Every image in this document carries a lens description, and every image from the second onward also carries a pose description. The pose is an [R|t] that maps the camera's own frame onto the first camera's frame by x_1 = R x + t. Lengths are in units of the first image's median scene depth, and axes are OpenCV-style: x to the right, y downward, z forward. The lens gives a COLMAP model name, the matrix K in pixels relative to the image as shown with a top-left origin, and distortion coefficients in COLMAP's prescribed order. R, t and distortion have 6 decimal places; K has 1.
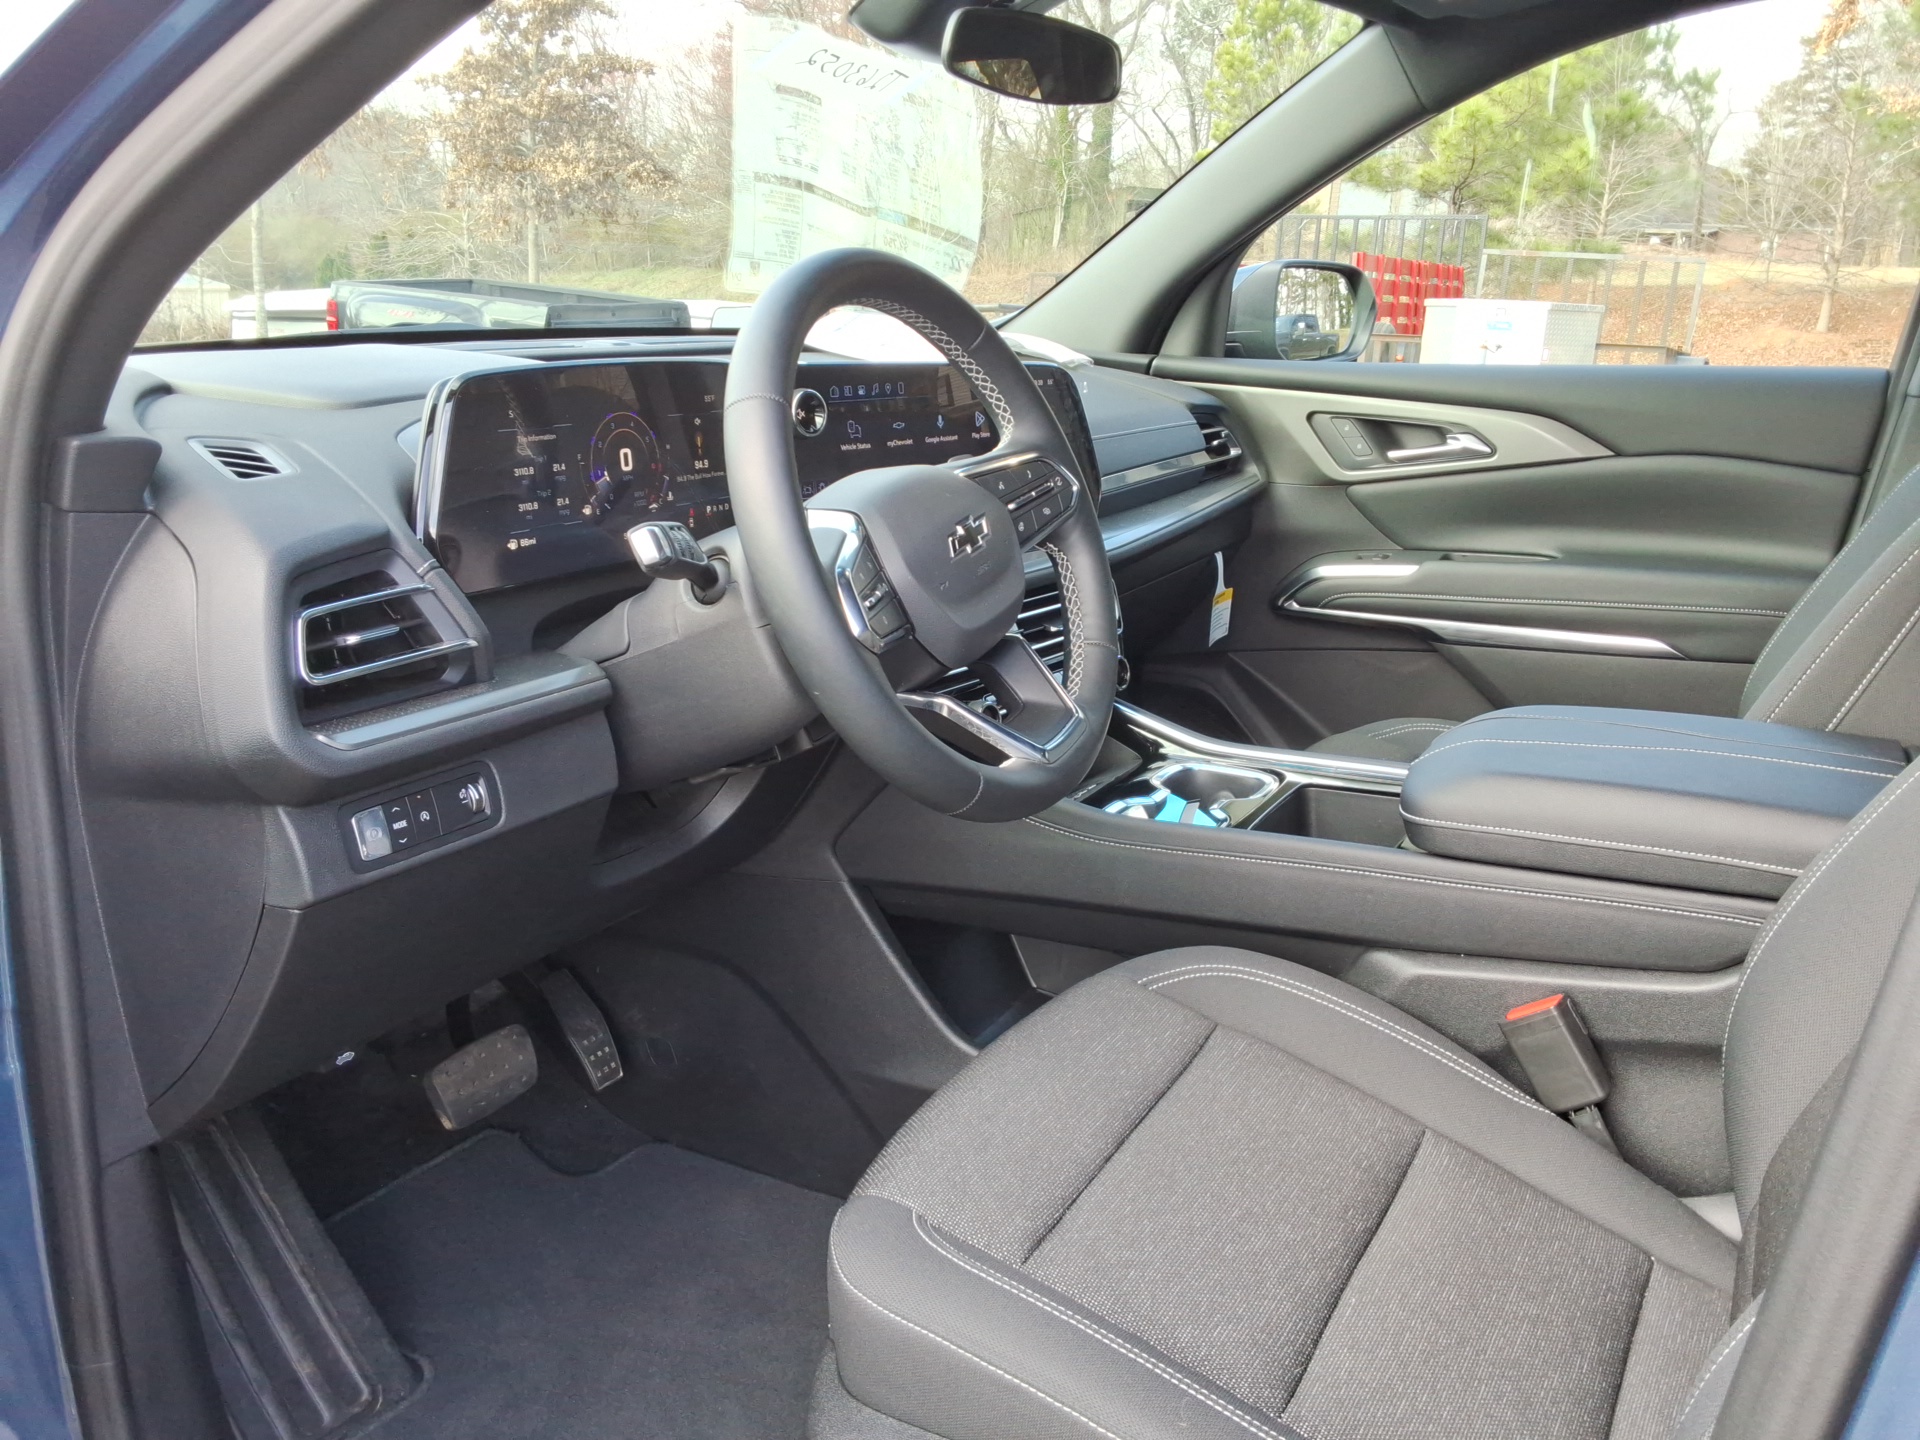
lens RADIAL K [[1537.1, 0, 975.2], [0, 1537.1, 704.4], [0, 0, 1]] dist [0.117068, -0.192292]
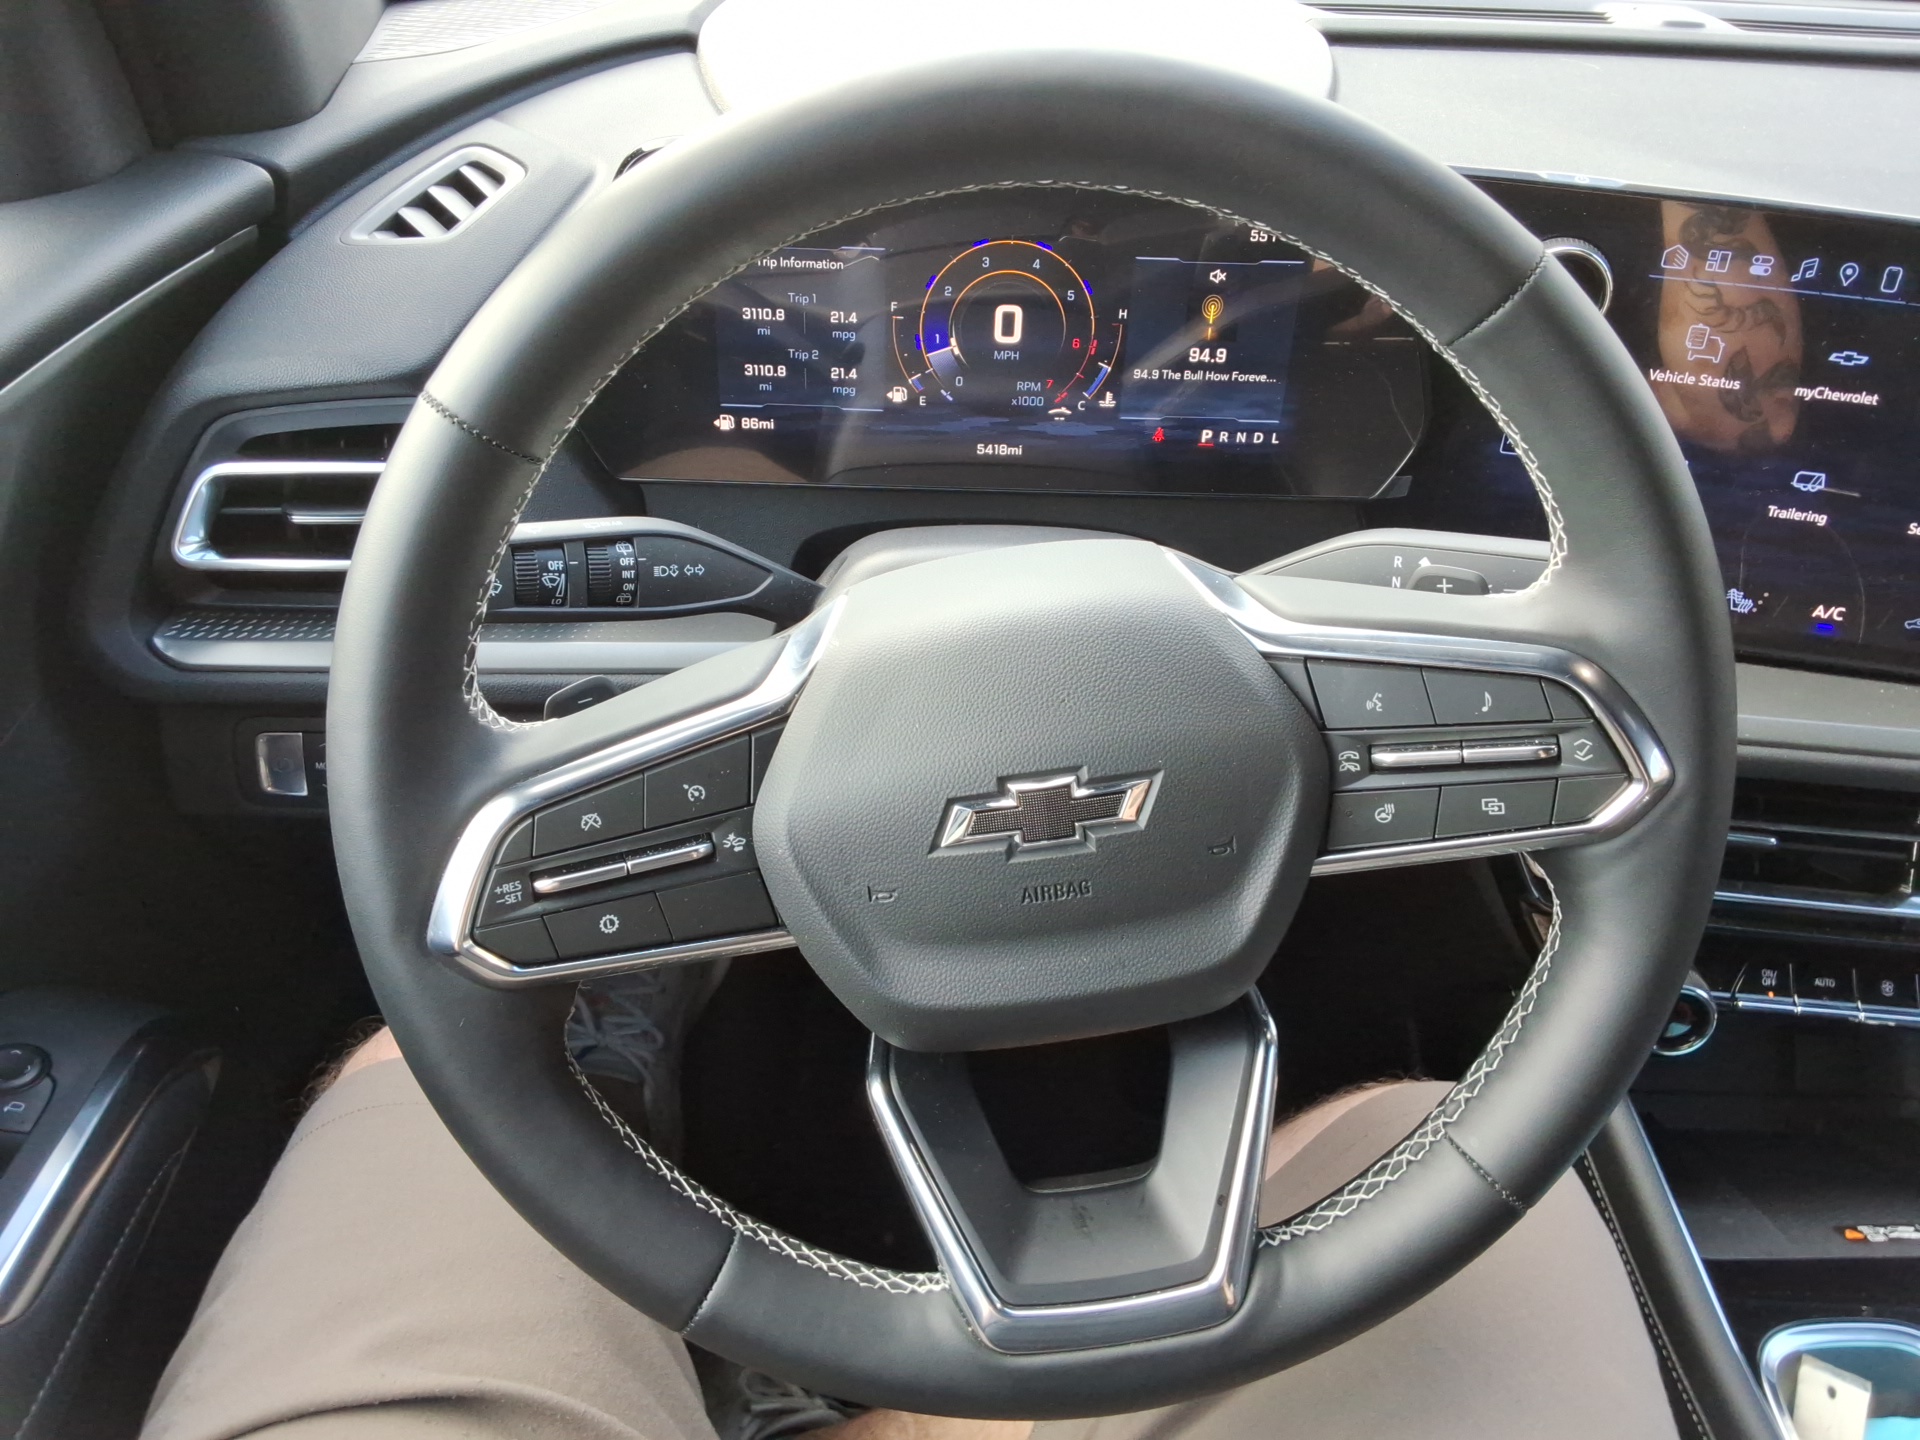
lens RADIAL K [[1537.1, 0, 975.2], [0, 1537.1, 704.4], [0, 0, 1]] dist [0.117068, -0.192292]
pose [[0.509938, 0.487358, -0.708834, 0.227227], [-0.261494, 0.872852, 0.412009, -0.253693], [0.819503, -0.024743, 0.572541, 0.628257]]
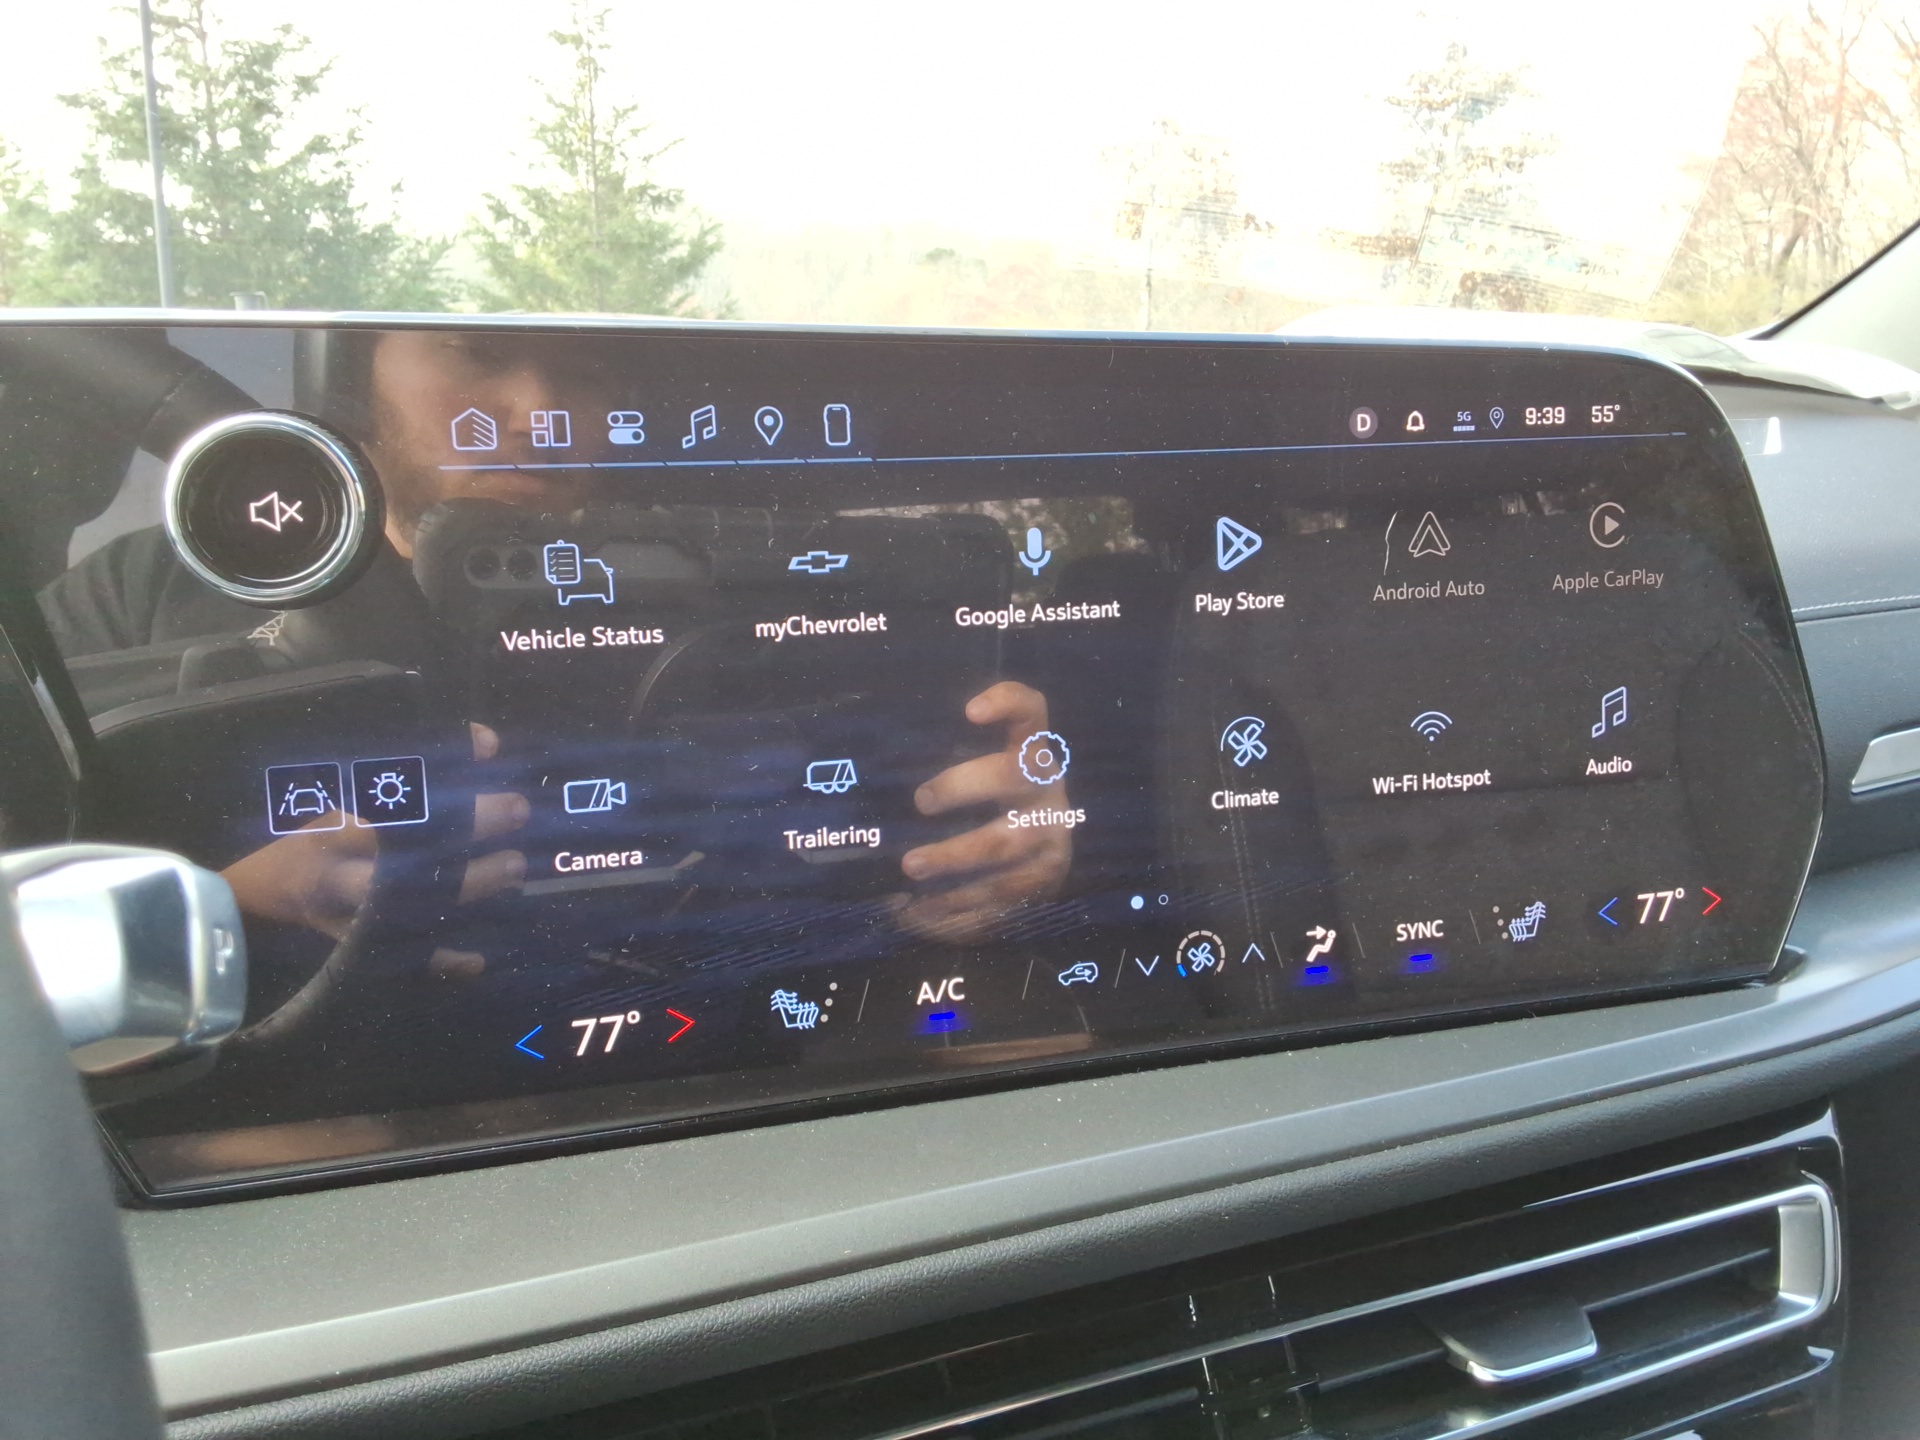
lens RADIAL K [[1556.7, 0, 974.2], [0, 1556.7, 706.7], [0, 0, 1]] dist [0.115415, -0.203316]
pose [[0.844393, 0.078665, -0.529917, 0.140781], [-0.113701, 0.992941, -0.033776, -0.177681], [0.523519, 0.088773, 0.847376, 0.932900]]
